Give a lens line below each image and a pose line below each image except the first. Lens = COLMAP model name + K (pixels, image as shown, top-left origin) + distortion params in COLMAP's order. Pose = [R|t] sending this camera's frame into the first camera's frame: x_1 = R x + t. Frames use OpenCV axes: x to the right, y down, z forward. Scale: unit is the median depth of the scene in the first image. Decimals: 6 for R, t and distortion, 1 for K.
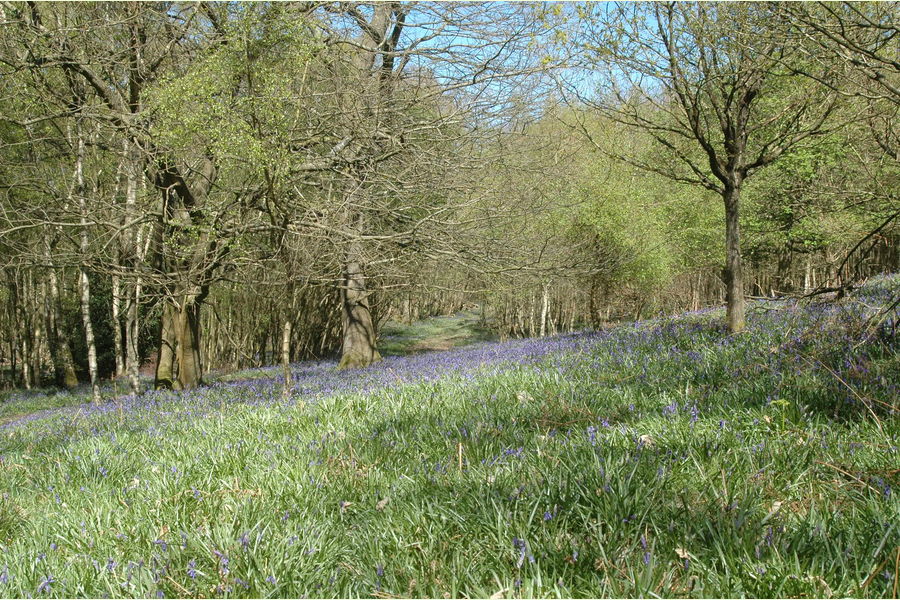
lens RADIAL K [[1094.2, 0, 451.2], [0, 1094.2, 300.2], [0, 0, 1]] dist [-0.112420, 0.000000]
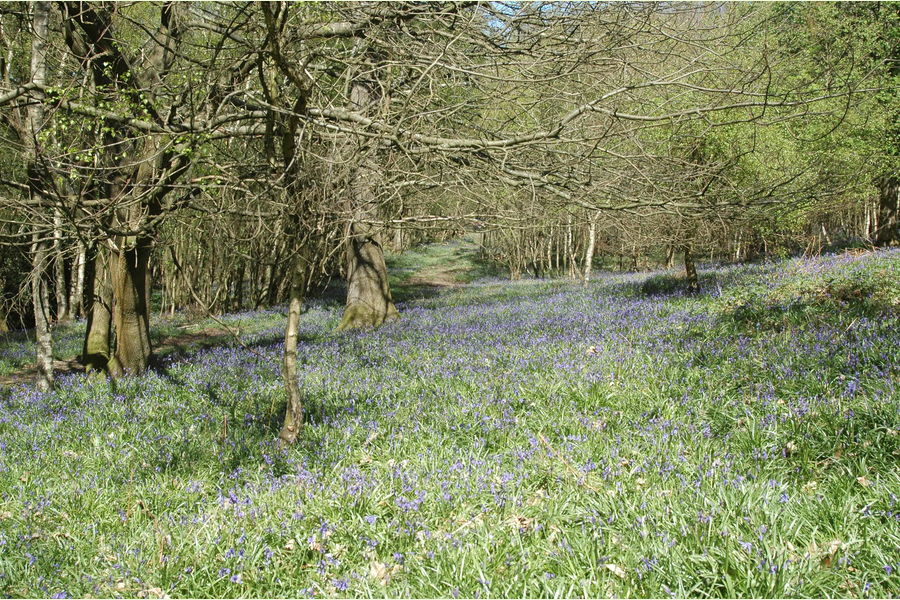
lens RADIAL K [[1094.2, 0, 448.4], [0, 1094.2, 300.3], [0, 0, 1]] dist [-0.112420, 0.000000]
pose [[0.999540, 0.020807, 0.022044, -0.046177], [-0.022323, 0.997234, 0.070893, -0.009914], [-0.020508, -0.071352, 0.997240, 0.247437]]
